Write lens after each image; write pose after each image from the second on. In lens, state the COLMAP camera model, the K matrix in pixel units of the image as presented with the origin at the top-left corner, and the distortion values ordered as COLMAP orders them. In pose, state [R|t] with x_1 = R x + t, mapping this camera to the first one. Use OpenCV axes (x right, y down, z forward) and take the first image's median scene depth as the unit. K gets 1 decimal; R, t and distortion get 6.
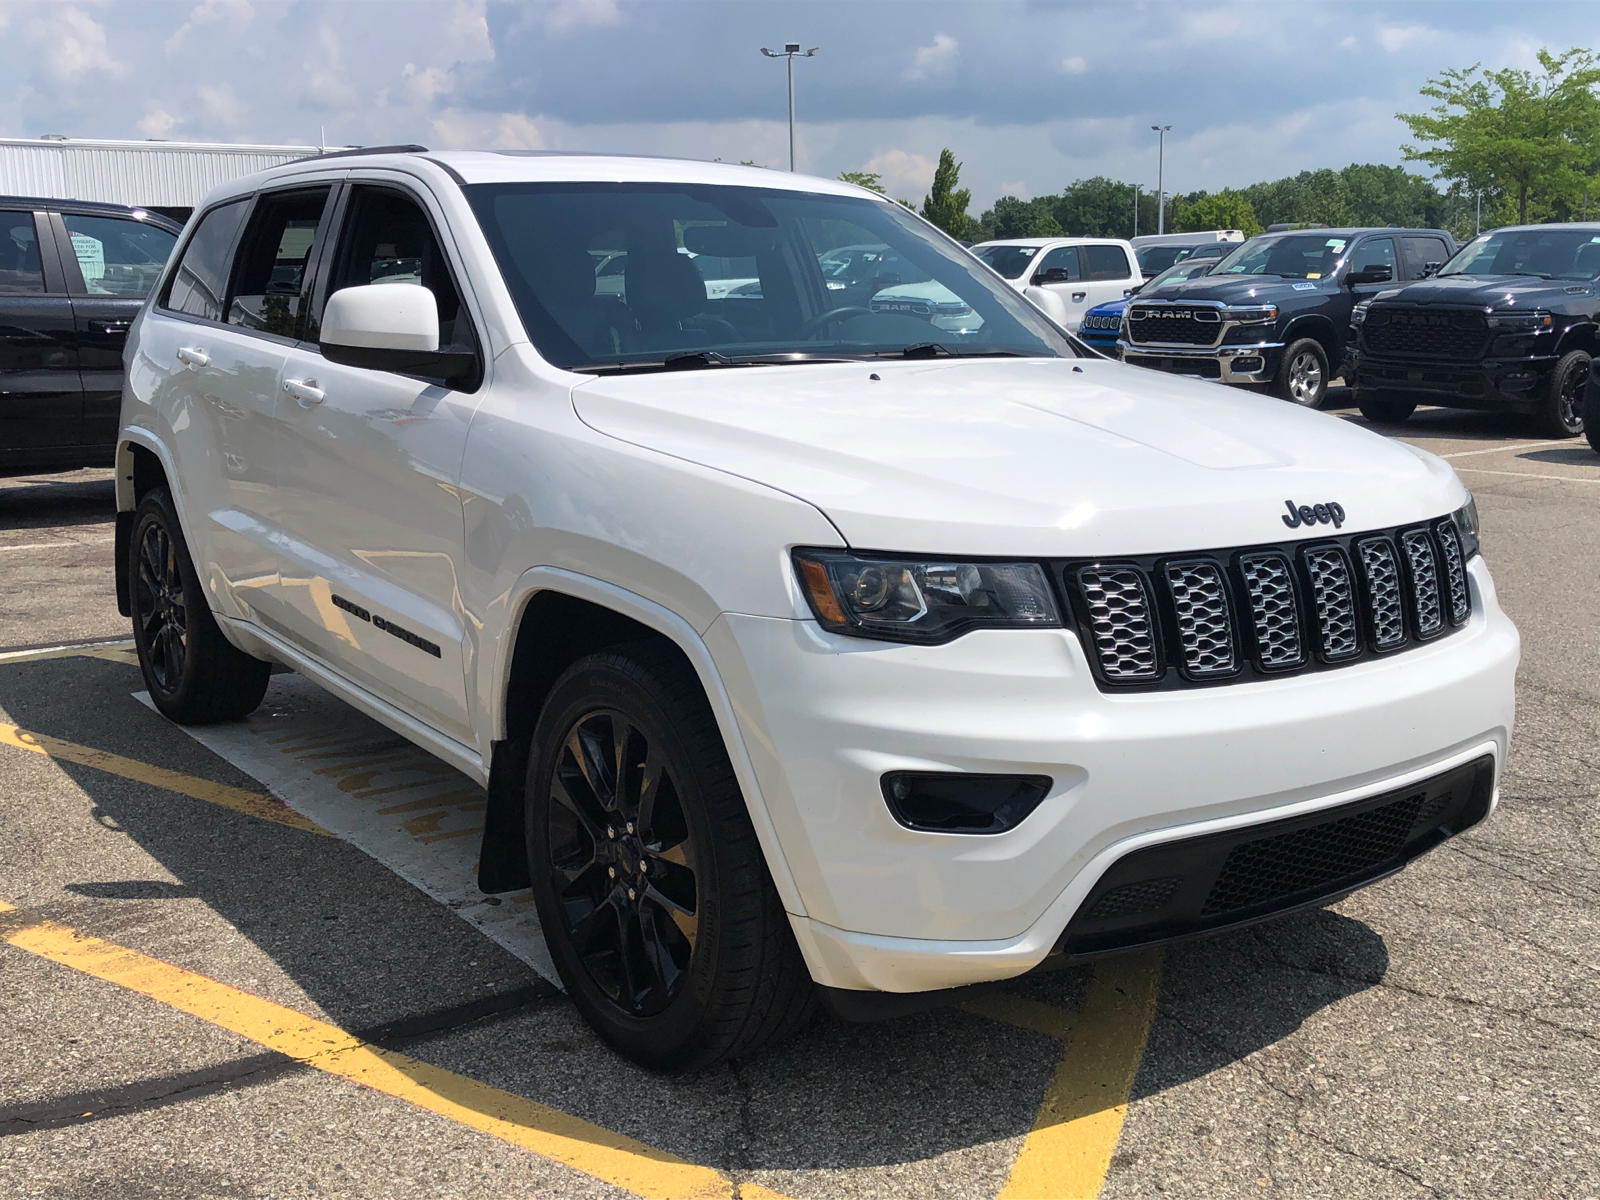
lens RADIAL K [[1678.2, 0, 798.7], [0, 1678.2, 564.4], [0, 0, 1]] dist [0.016813, -0.023402]
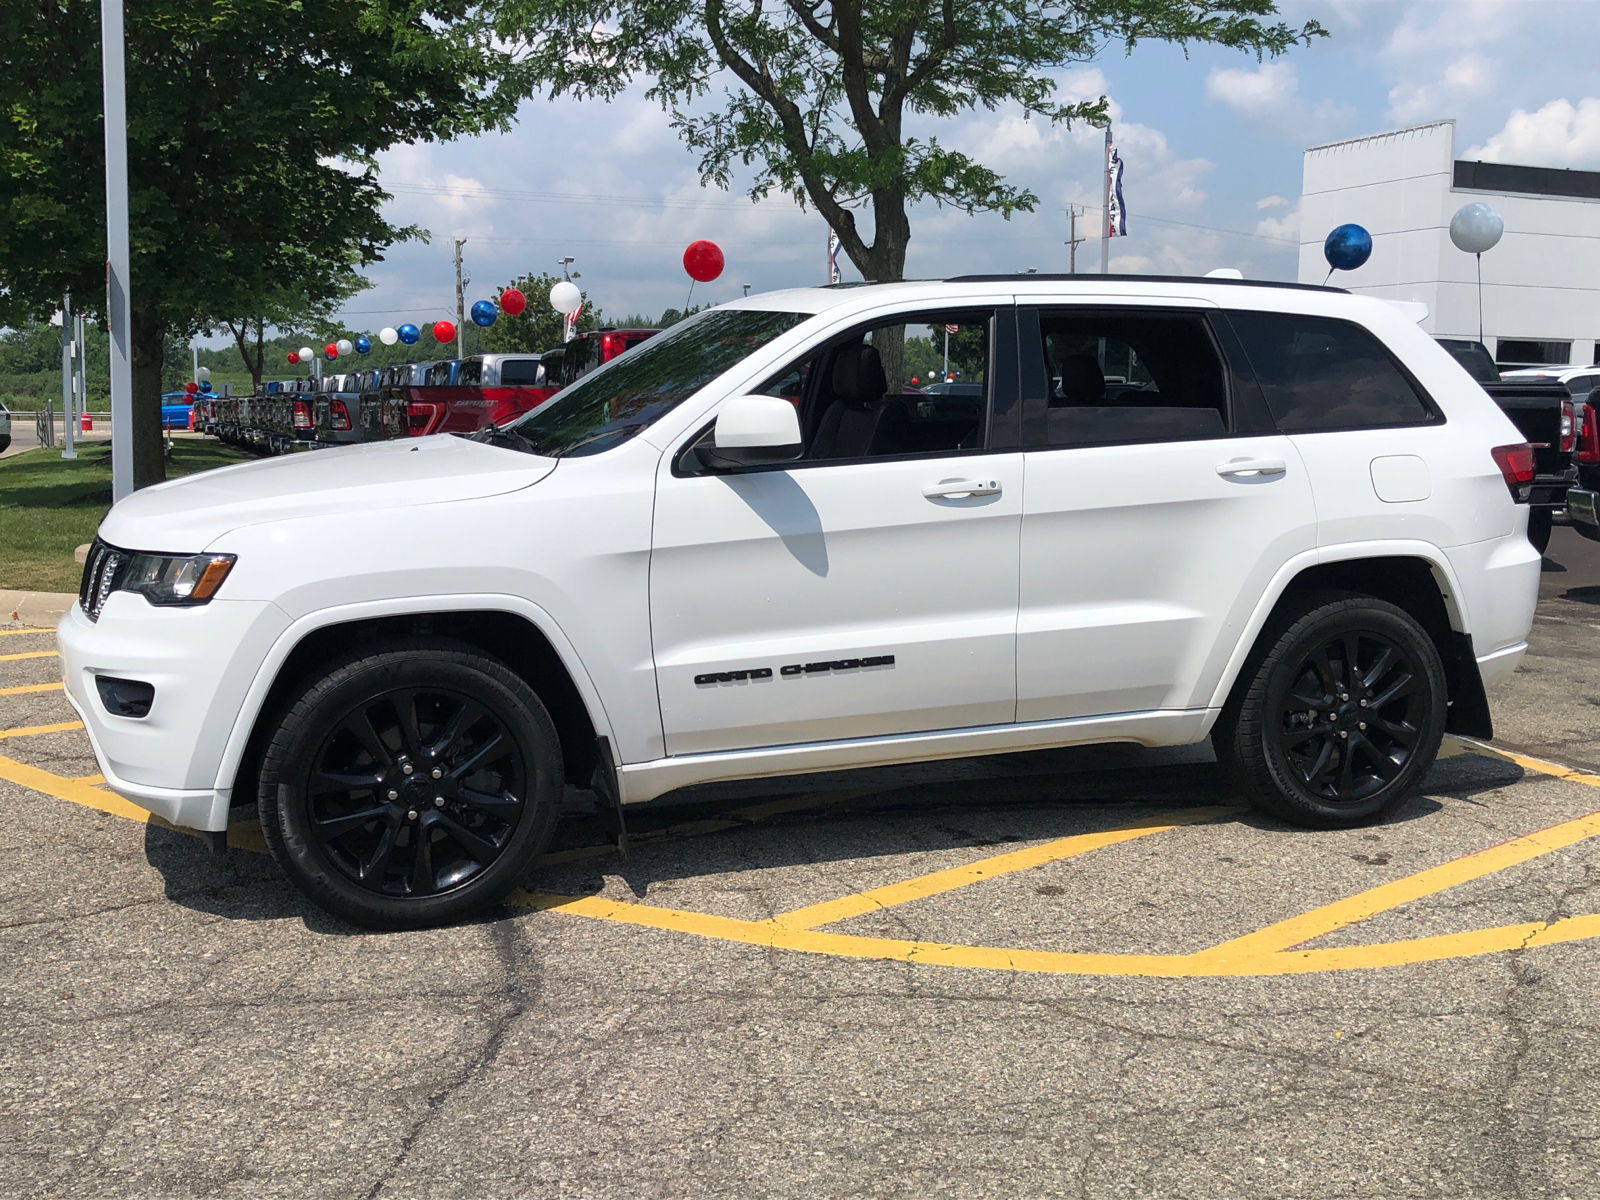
lens RADIAL K [[1658.6, 0, 801.5], [0, 1658.6, 548.5], [0, 0, 1]] dist [0.102543, -0.290930]
pose [[-0.264979, 0.105302, -0.958487, 1.725841], [-0.172661, 0.972772, 0.154604, -0.374687], [0.948670, 0.206460, -0.239583, 2.053384]]
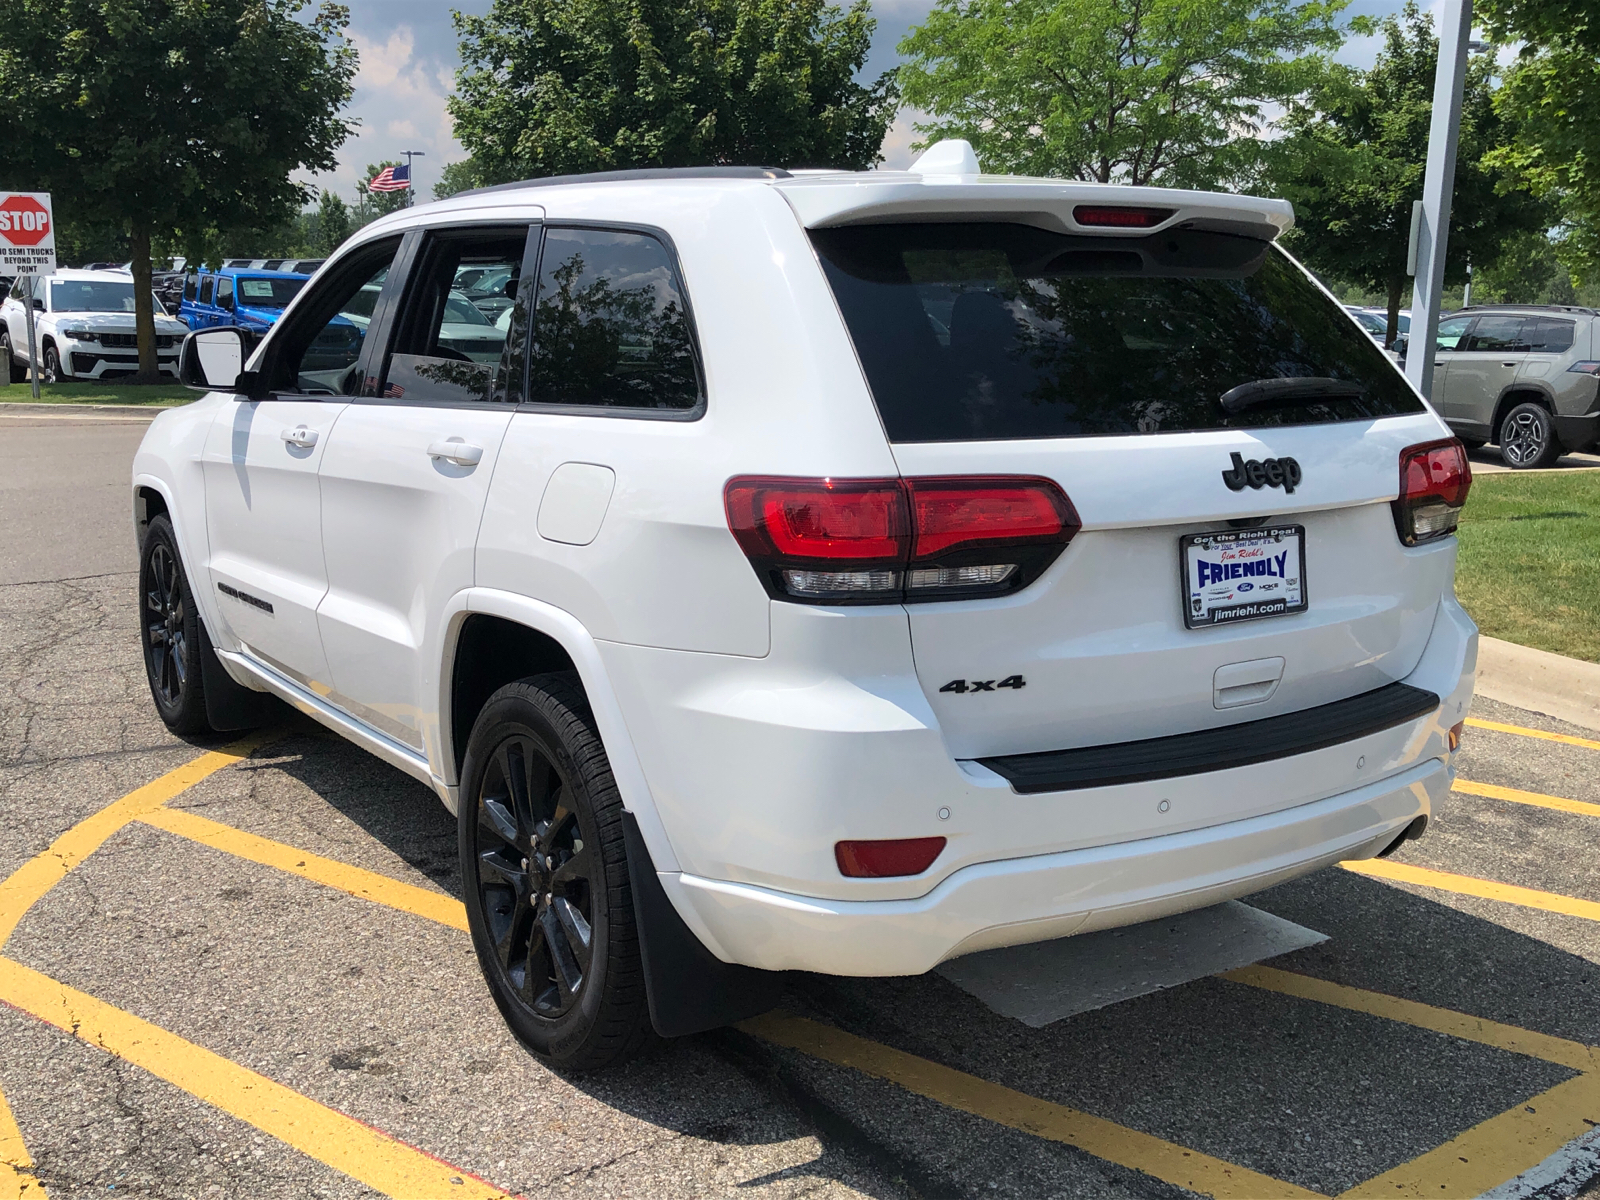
lens RADIAL K [[1658.6, 0, 801.5], [0, 1658.6, 548.5], [0, 0, 1]] dist [0.102543, -0.290930]
pose [[-0.999392, -0.017349, 0.030248, -0.393361], [-0.006878, 0.948477, 0.316772, -0.586265], [-0.034186, 0.316371, -0.948019, 3.224558]]
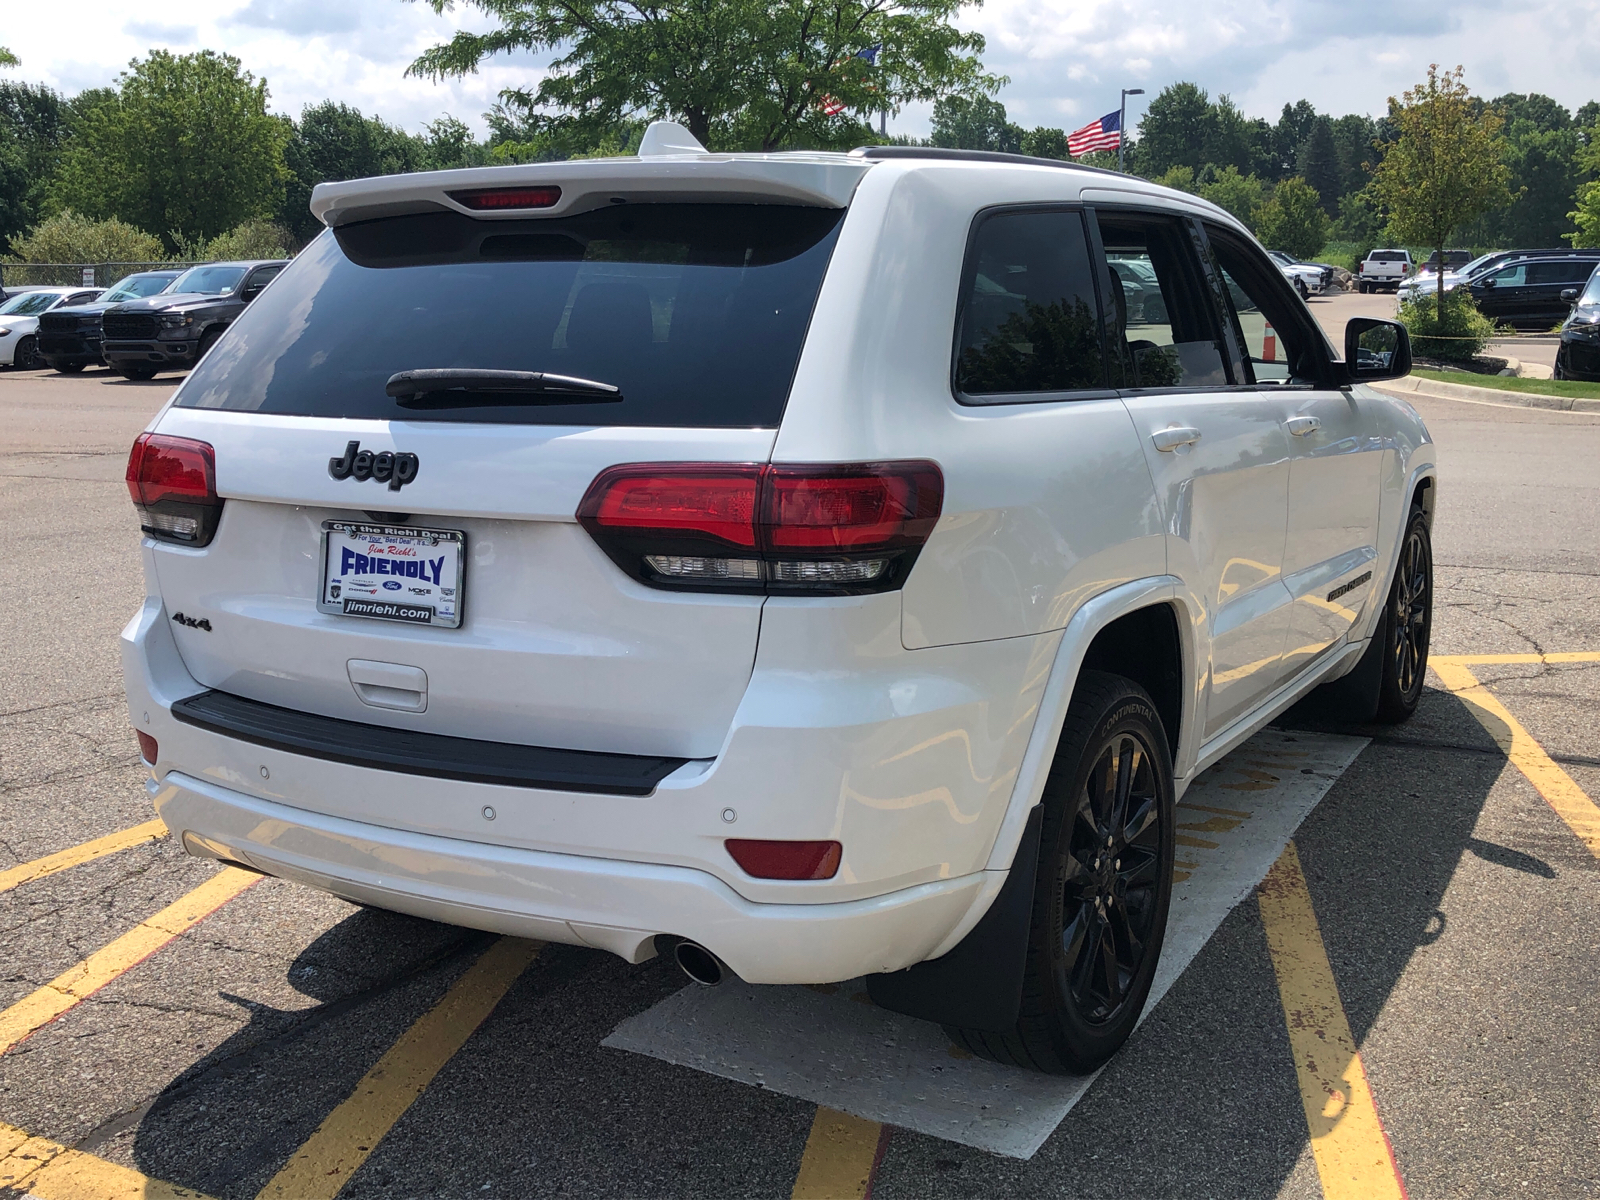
lens RADIAL K [[1658.6, 0, 801.5], [0, 1658.6, 548.5], [0, 0, 1]] dist [0.102543, -0.290930]
pose [[-0.411912, -0.135719, 0.901060, -1.593136], [0.163693, 0.961739, 0.219689, -0.438781], [-0.896400, 0.237990, -0.373936, 2.407052]]
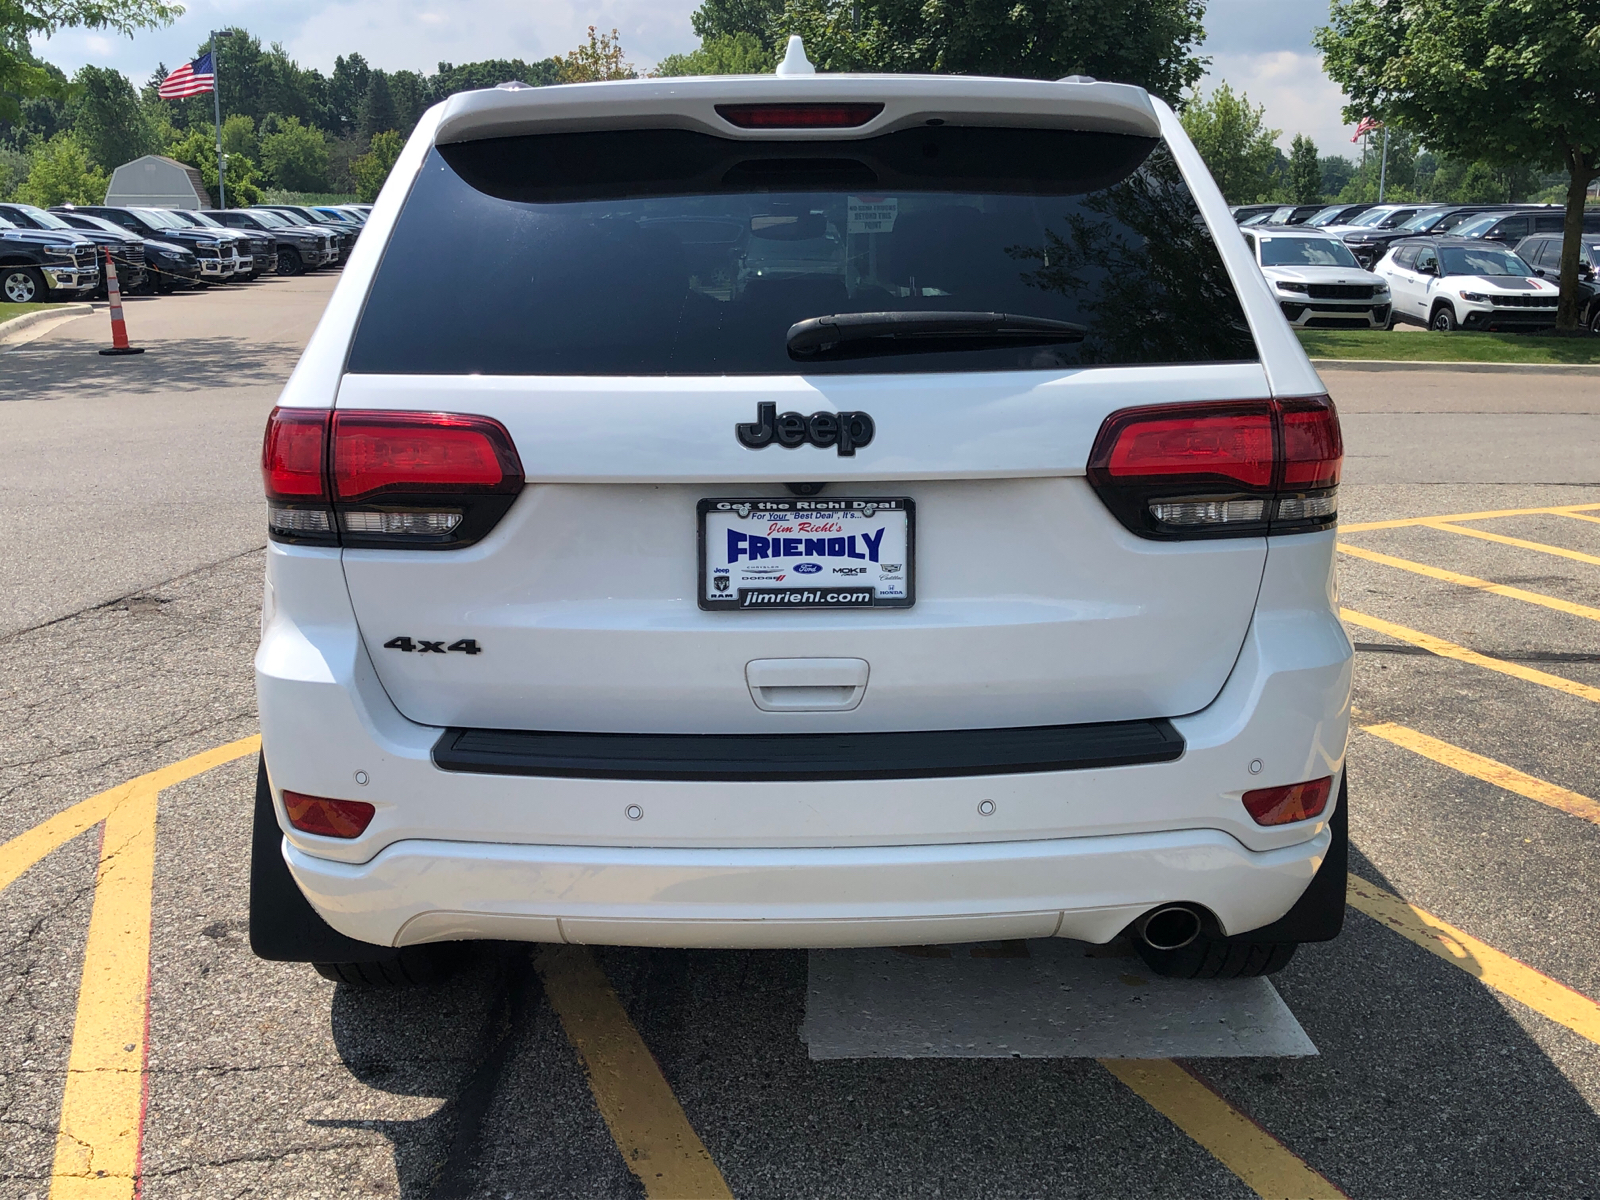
lens RADIAL K [[1658.6, 0, 801.5], [0, 1658.6, 548.5], [0, 0, 1]] dist [0.102543, -0.290930]
pose [[-0.820984, -0.100289, 0.562075, -1.088875], [0.102254, 0.942709, 0.317559, -0.515320], [-0.561721, 0.318185, -0.763694, 2.888364]]
